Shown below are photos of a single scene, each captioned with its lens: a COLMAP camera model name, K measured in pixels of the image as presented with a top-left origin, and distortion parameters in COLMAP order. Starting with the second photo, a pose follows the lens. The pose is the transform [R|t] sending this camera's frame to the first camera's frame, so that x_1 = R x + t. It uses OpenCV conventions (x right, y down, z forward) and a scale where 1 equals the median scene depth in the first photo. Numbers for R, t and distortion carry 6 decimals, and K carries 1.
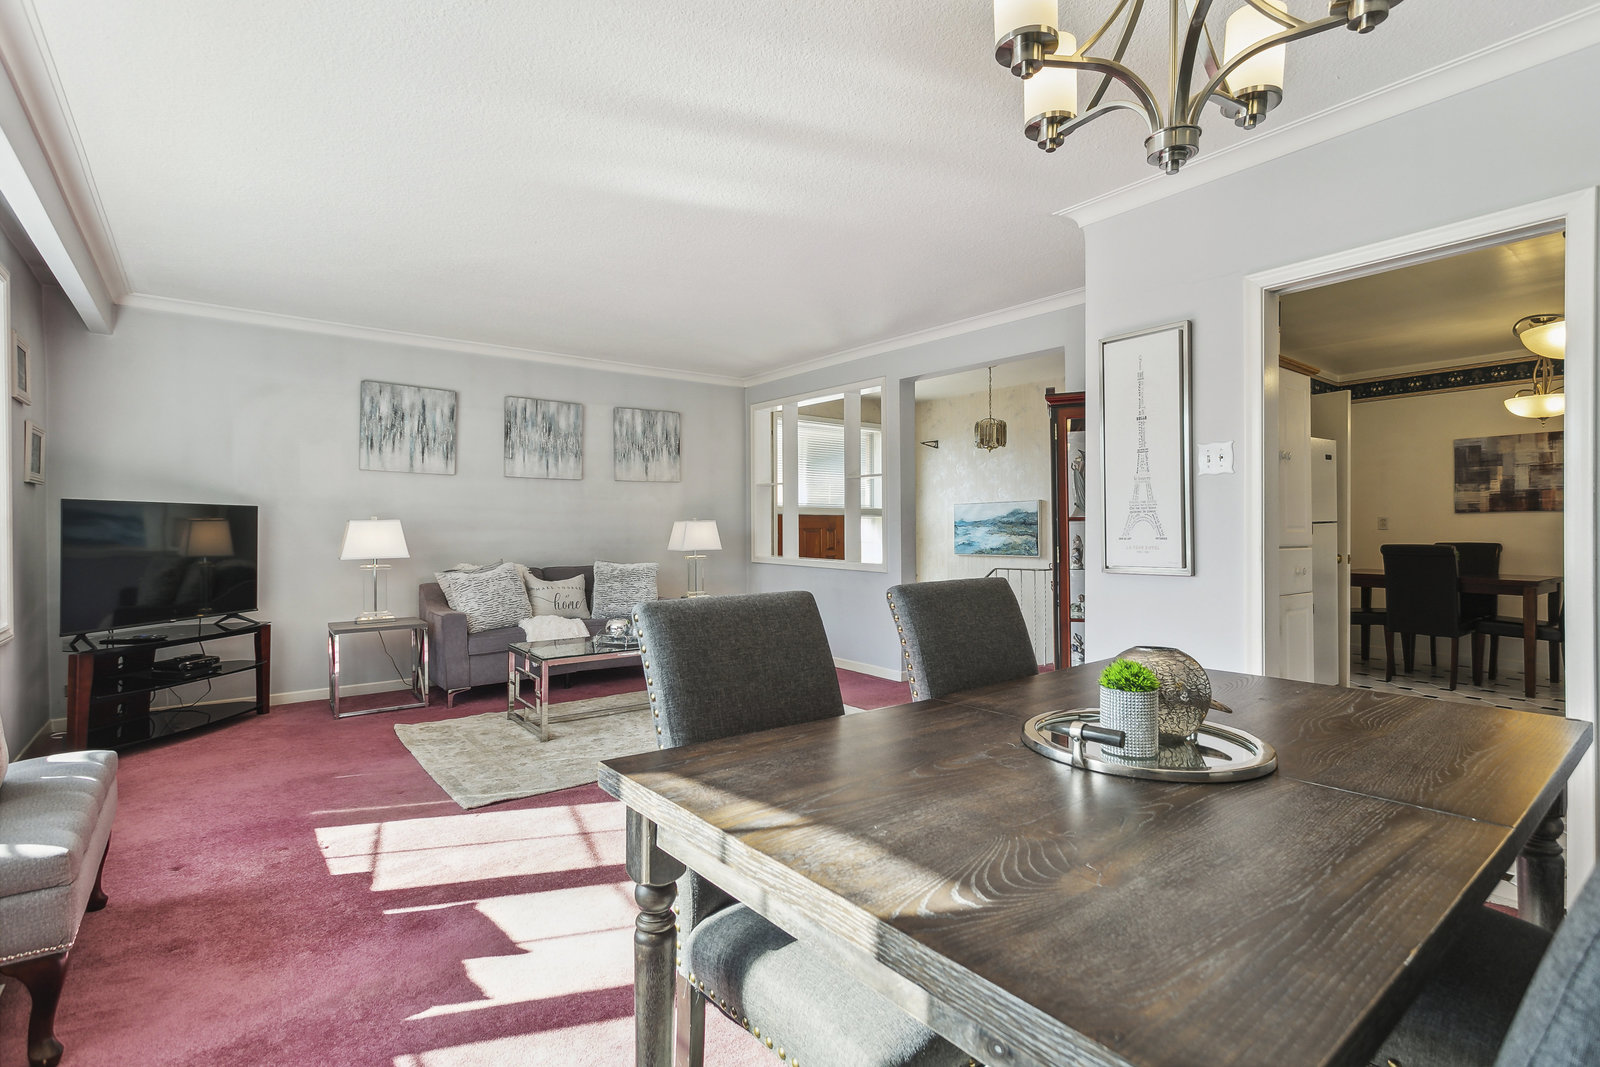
lens RADIAL K [[764.9, 0, 789.4], [0, 764.9, 534.0], [0, 0, 1]] dist [-0.001335, 0.002238]
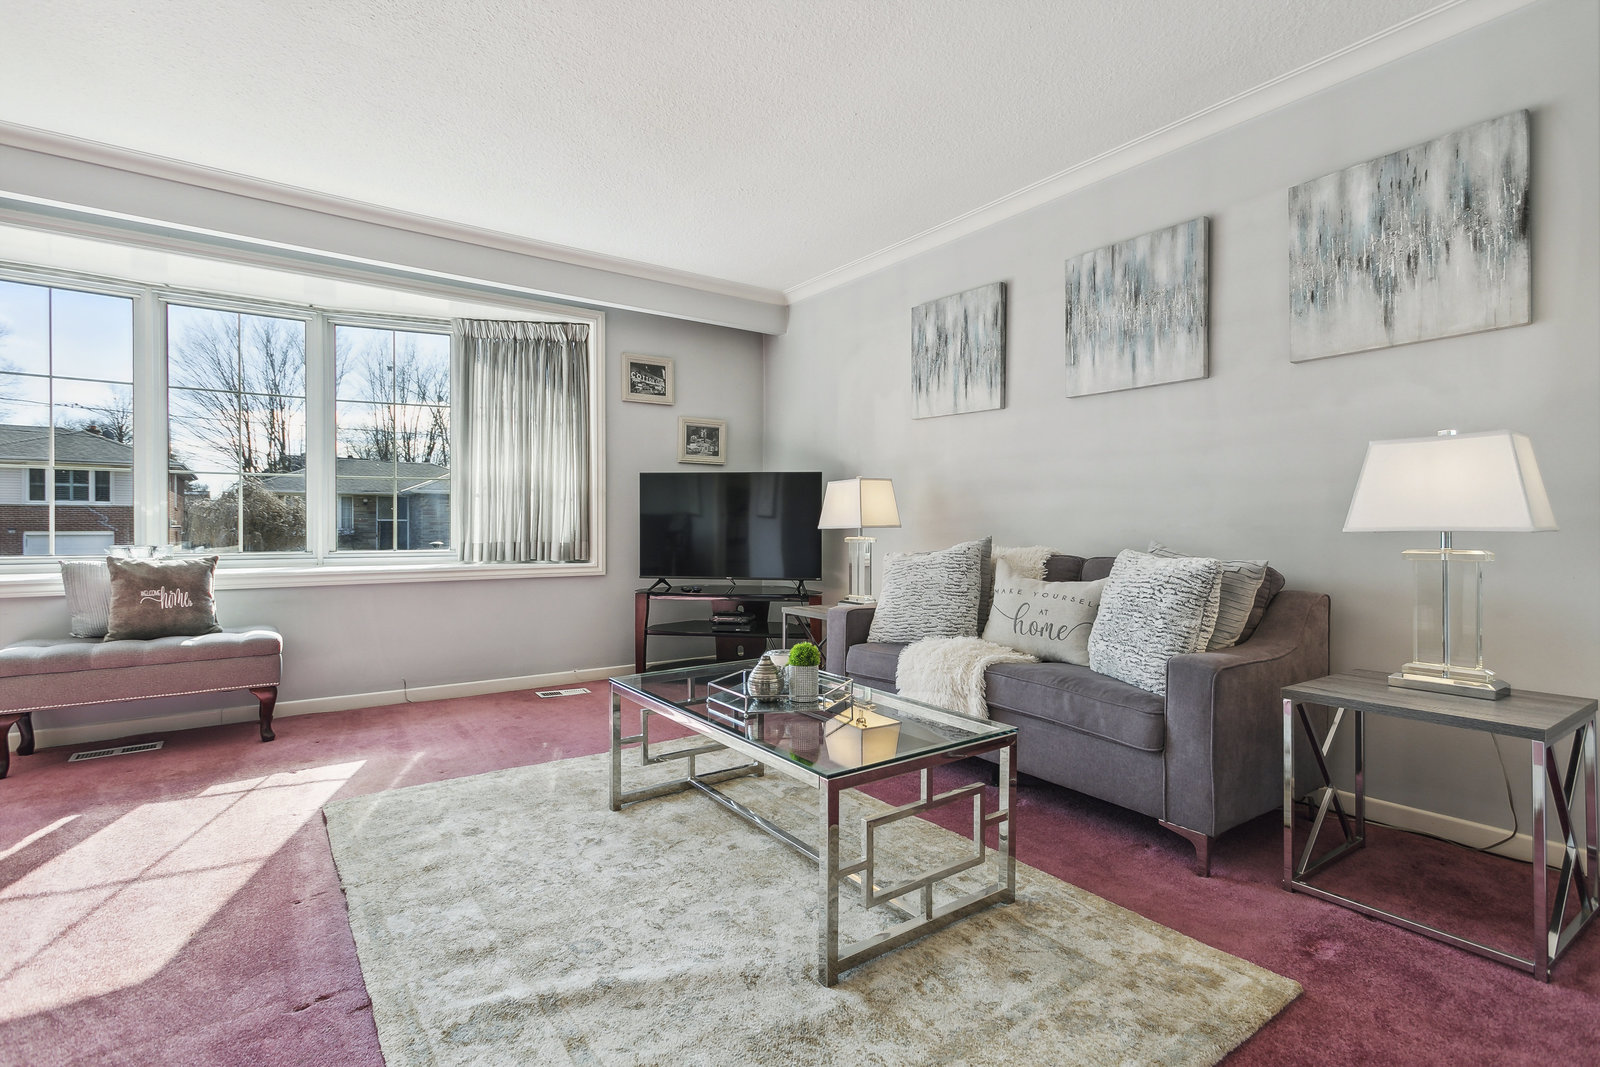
lens RADIAL K [[764.9, 0, 764.1], [0, 764.9, 523.0], [0, 0, 1]] dist [-0.001335, 0.002238]
pose [[-0.032952, 0.000909, -0.999457, 0.238477], [-0.009762, 0.999952, 0.001231, 0.023560], [0.999409, 0.009797, -0.032942, 0.868062]]
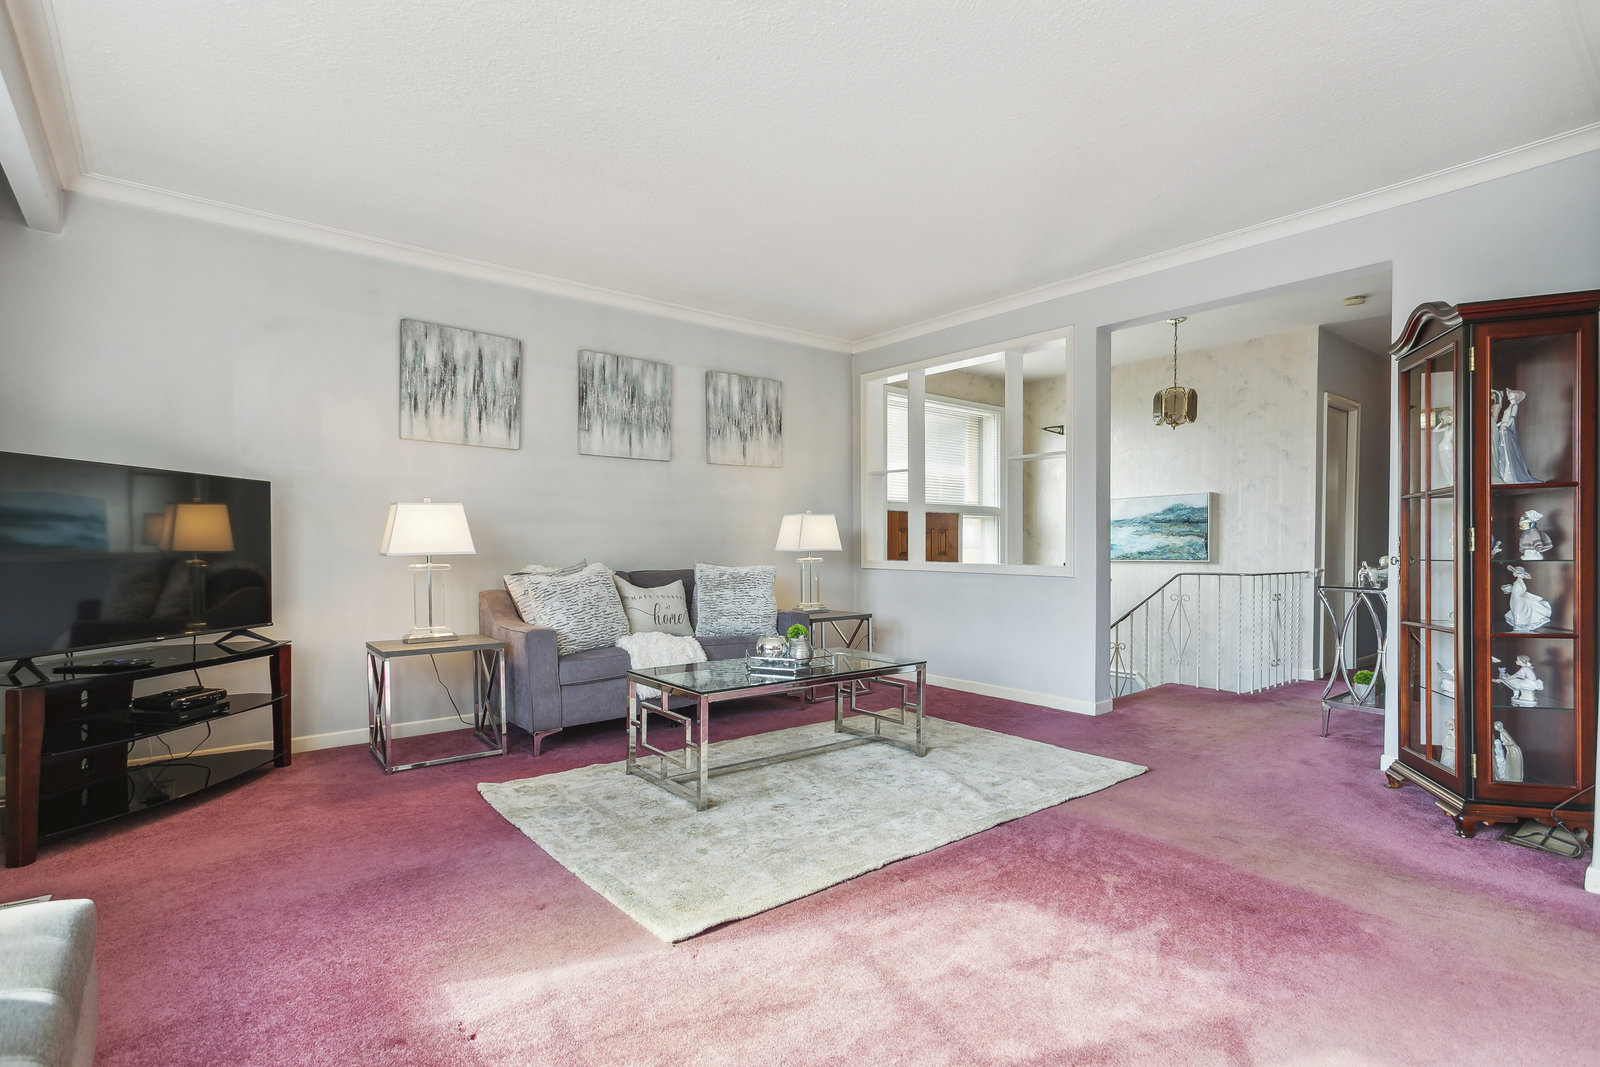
lens RADIAL K [[764.9, 0, 772.2], [0, 764.9, 579.9], [0, 0, 1]] dist [-0.001335, 0.002238]
pose [[0.999824, -0.001129, 0.018732, -0.211031], [0.000521, 0.999474, 0.032435, 0.029988], [-0.018759, -0.032419, 0.999298, 0.238636]]
